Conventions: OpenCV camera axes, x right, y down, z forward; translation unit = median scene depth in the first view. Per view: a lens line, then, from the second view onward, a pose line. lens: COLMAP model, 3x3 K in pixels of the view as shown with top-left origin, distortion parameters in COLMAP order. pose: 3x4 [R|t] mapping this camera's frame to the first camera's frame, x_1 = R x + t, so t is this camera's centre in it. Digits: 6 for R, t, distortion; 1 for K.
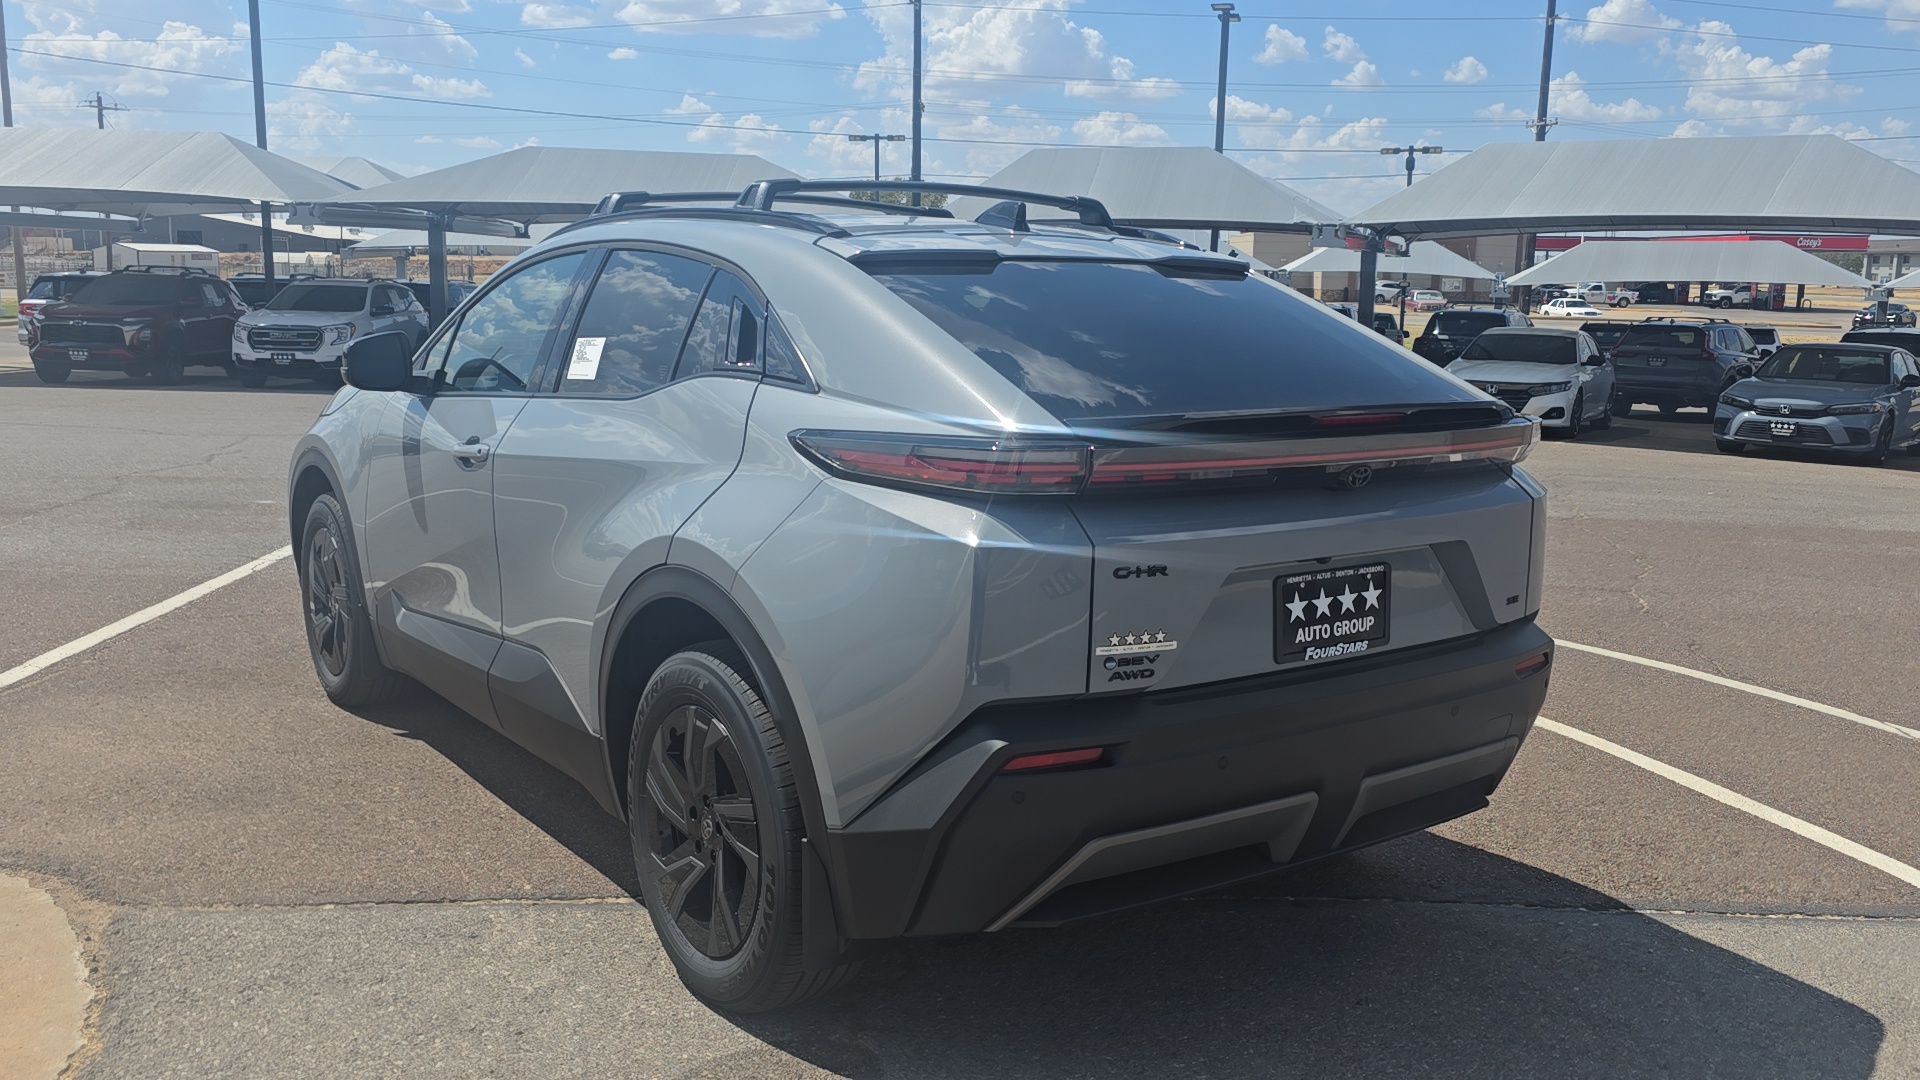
lens RADIAL K [[1593.9, 0, 951.4], [0, 1593.9, 539.9], [0, 0, 1]] dist [-0.005756, 0.014863]
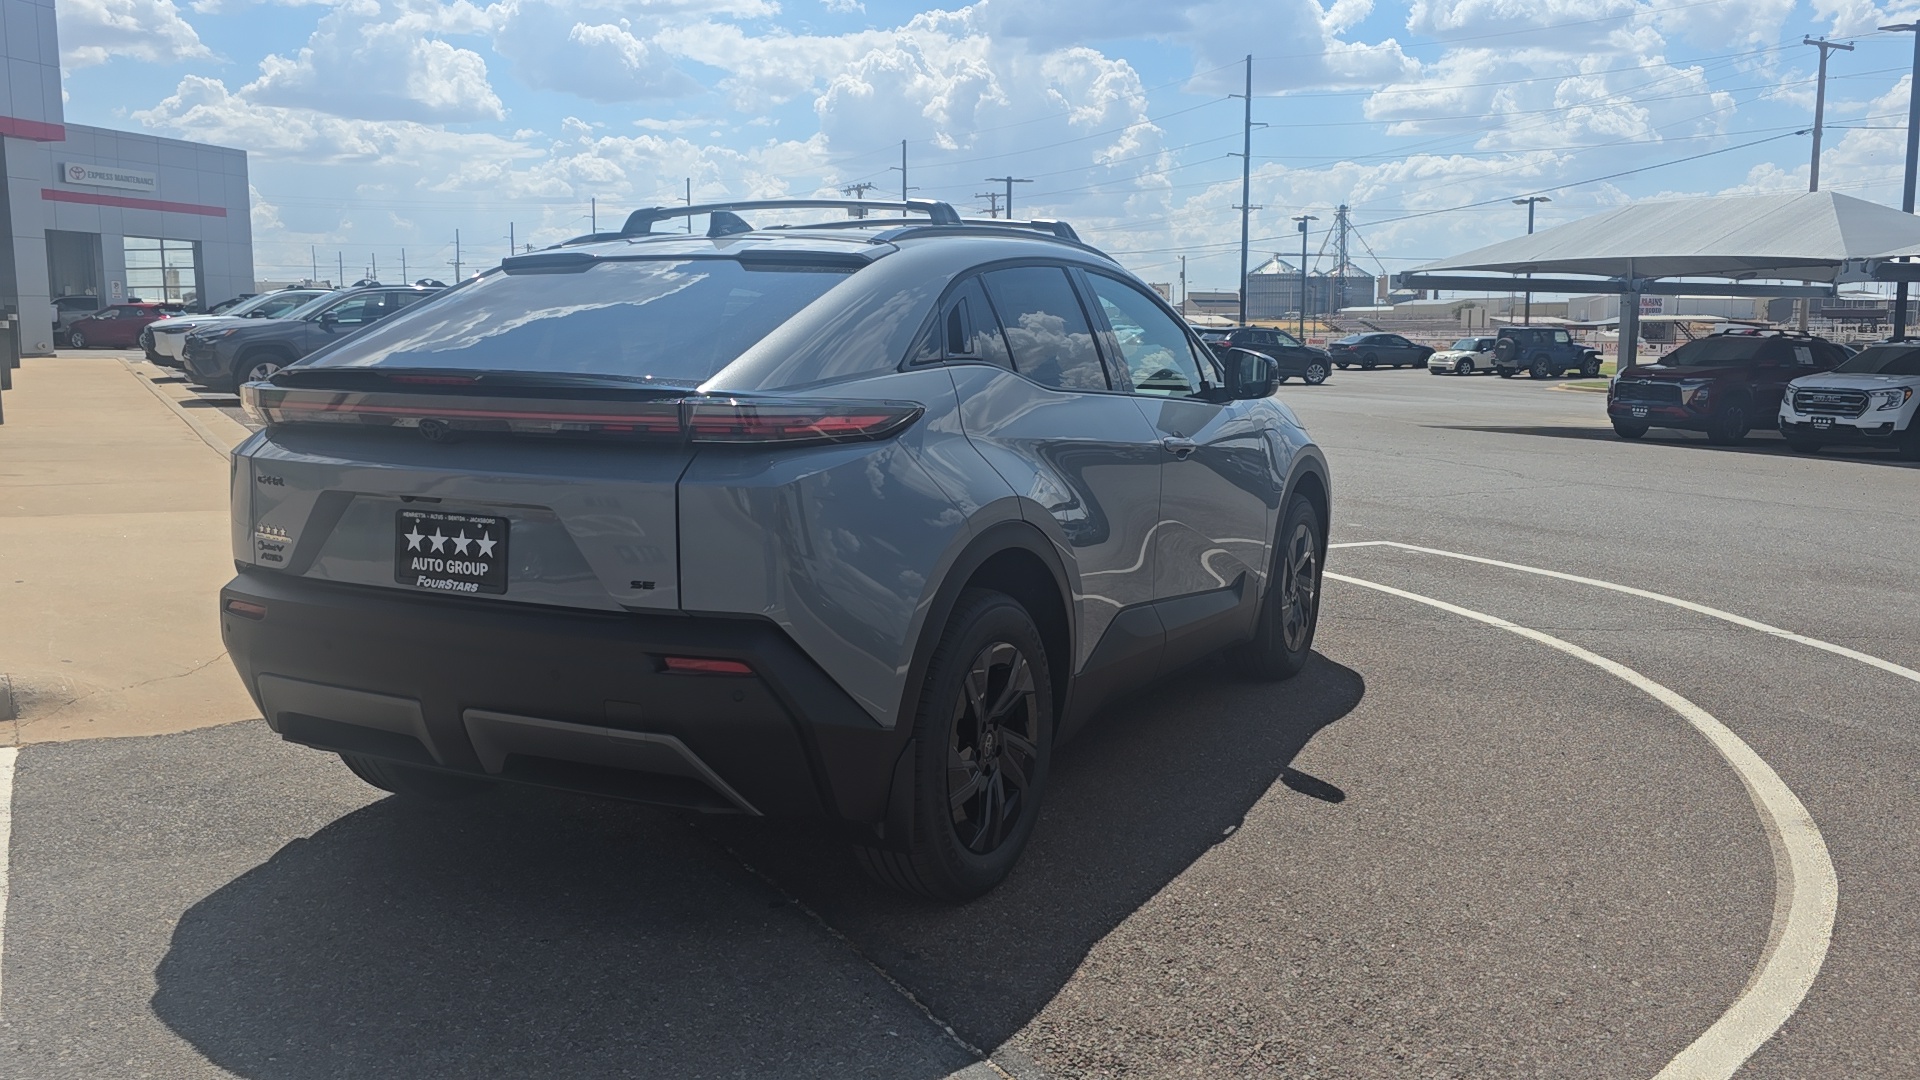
lens RADIAL K [[1593.9, 0, 954.3], [0, 1593.9, 542.6], [0, 0, 1]] dist [-0.005756, 0.014863]
pose [[0.466706, 0.104410, -0.878228, 1.406265], [-0.143466, 0.988793, 0.041314, -0.059597], [0.872699, 0.106714, 0.476455, 0.768522]]
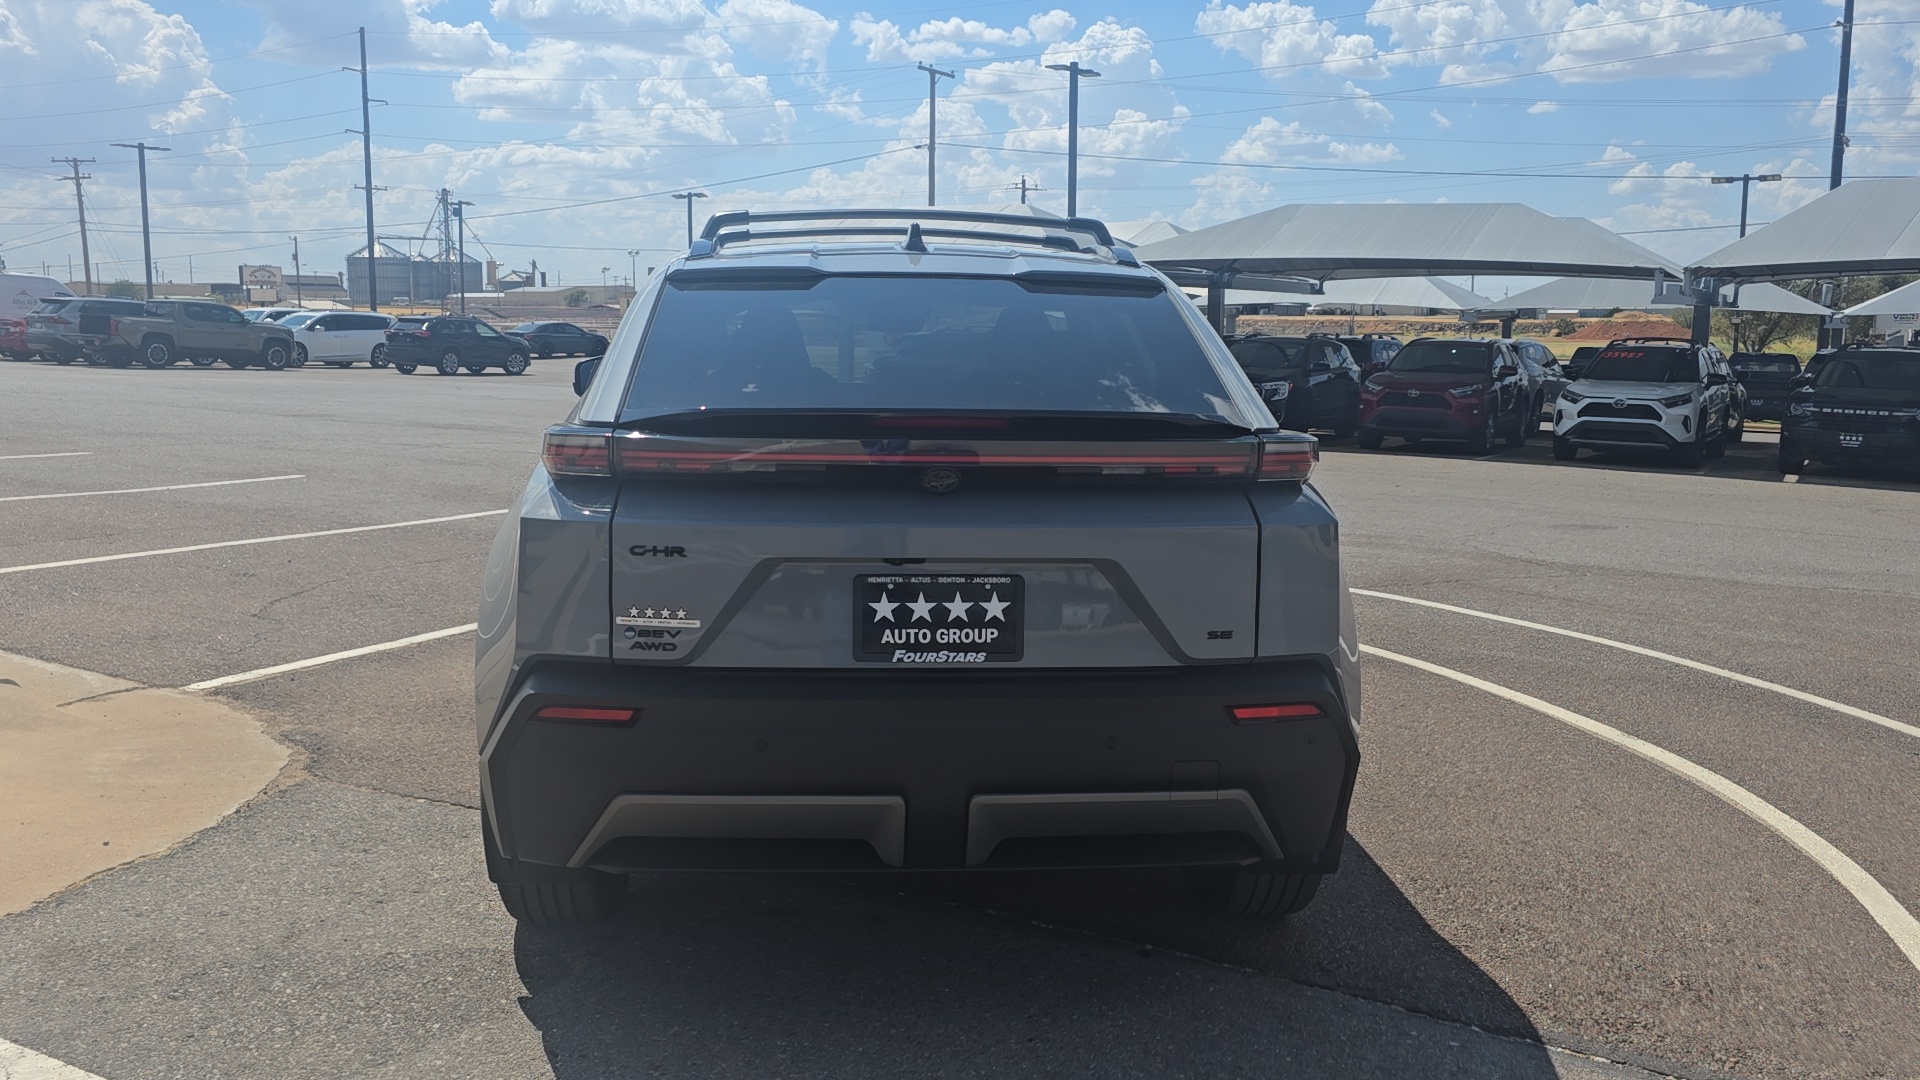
lens RADIAL K [[1593.9, 0, 953.3], [0, 1593.9, 541.3], [0, 0, 1]] dist [-0.005756, 0.014863]
pose [[0.855809, 0.063702, -0.513354, 0.750669], [-0.082164, 0.996530, -0.013316, 0.010003], [0.510725, 0.053576, 0.858073, 0.152097]]
